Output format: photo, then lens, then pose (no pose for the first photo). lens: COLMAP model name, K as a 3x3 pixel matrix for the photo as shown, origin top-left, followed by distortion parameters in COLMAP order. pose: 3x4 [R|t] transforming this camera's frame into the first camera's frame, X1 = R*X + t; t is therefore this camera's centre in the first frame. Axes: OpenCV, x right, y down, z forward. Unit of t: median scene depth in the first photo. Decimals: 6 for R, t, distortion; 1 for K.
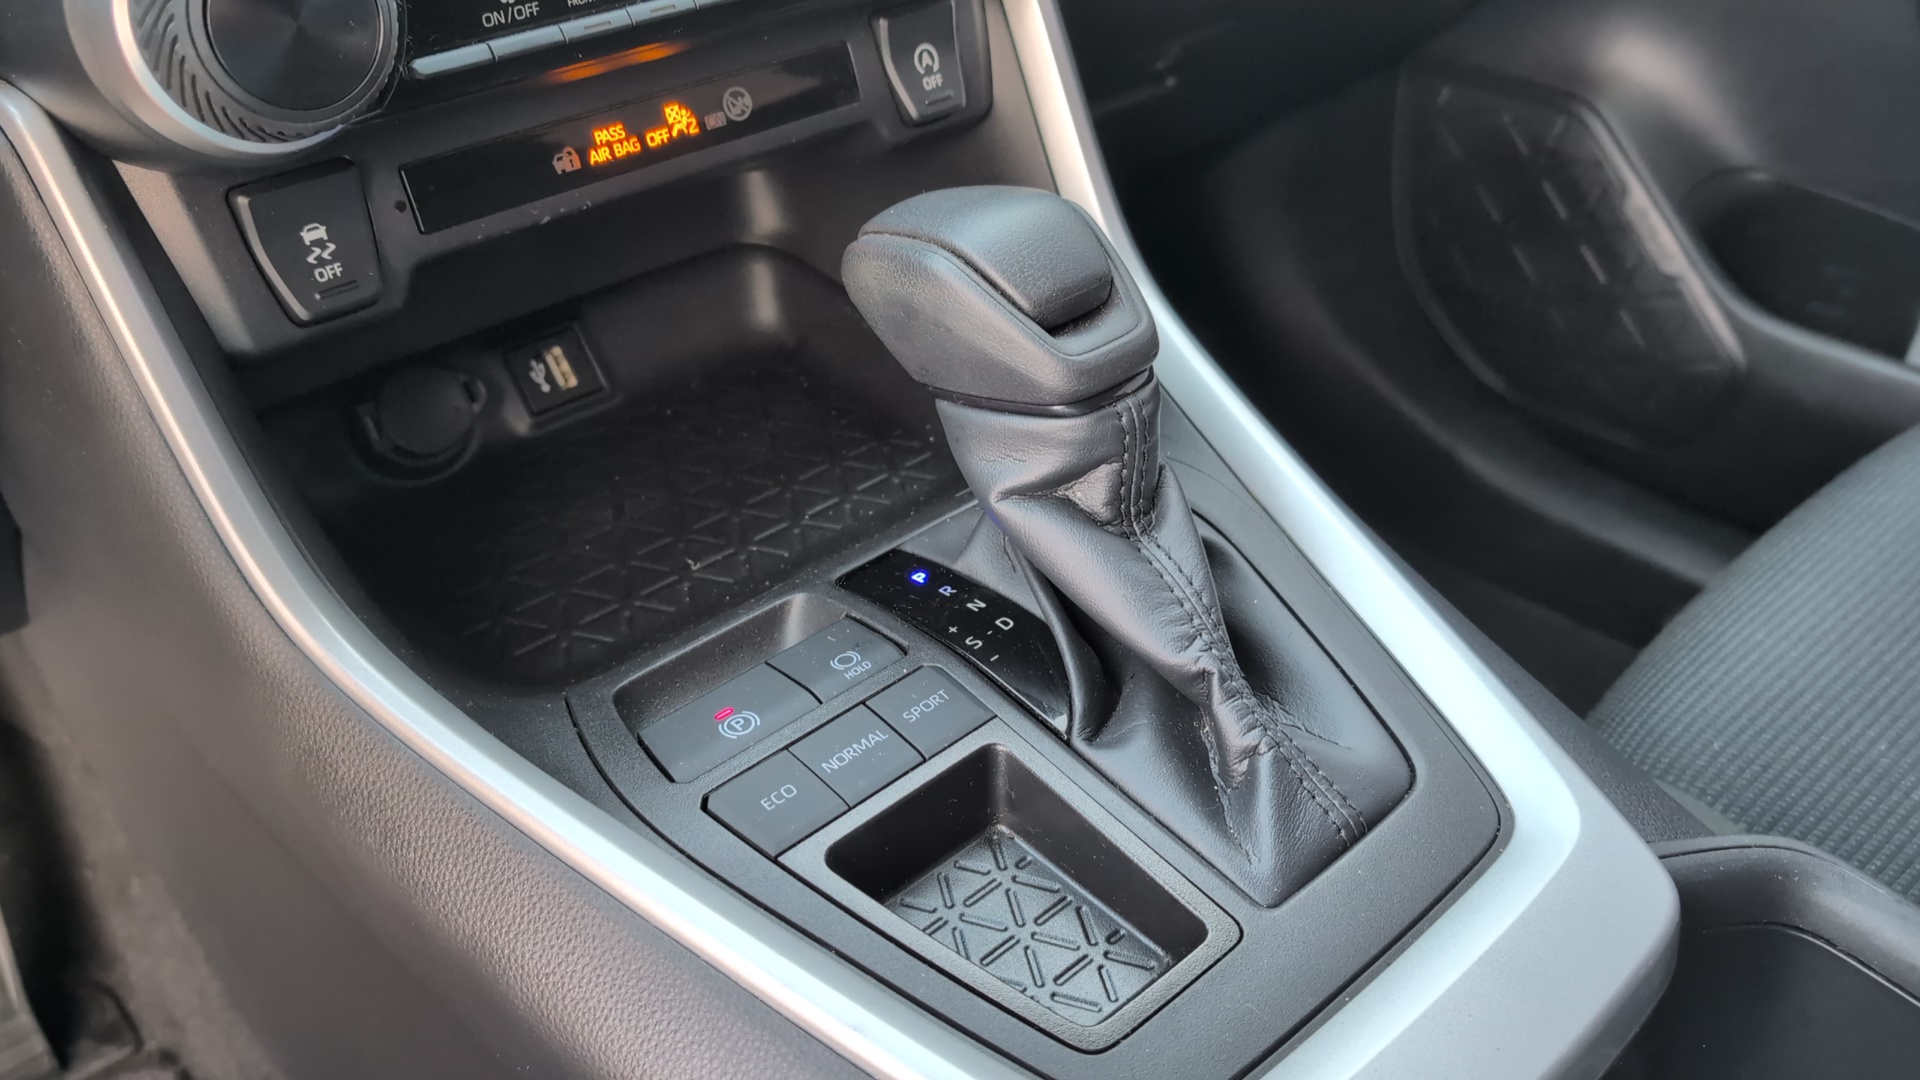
lens RADIAL K [[1650.6, 0, 958.2], [0, 1650.6, 544.1], [0, 0, 1]] dist [0.011474, 0.004405]
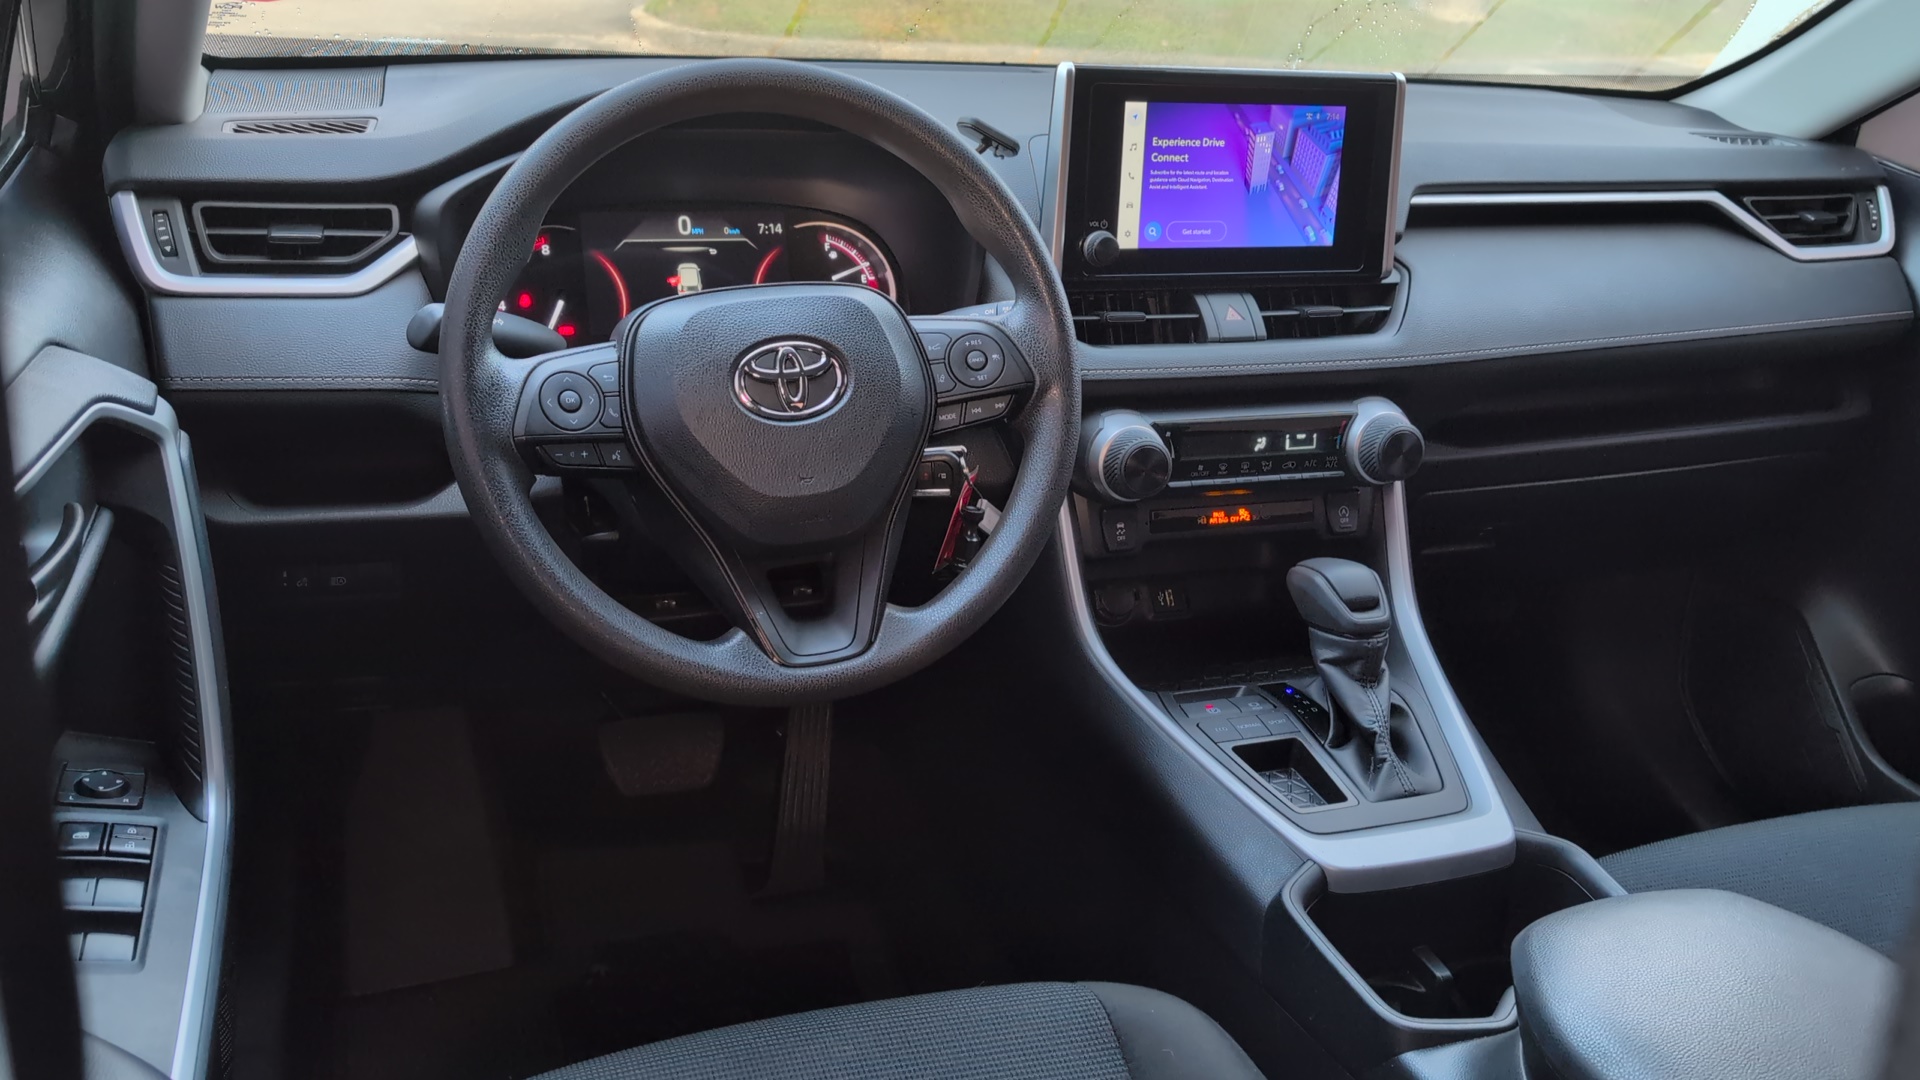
lens RADIAL K [[1650.6, 0, 958.6], [0, 1650.6, 535.7], [0, 0, 1]] dist [0.011474, 0.004405]
pose [[0.925315, 0.207805, -0.317188, 0.297184], [-0.276250, 0.942427, -0.188461, 0.464326], [0.259764, 0.262009, 0.929448, -1.823604]]
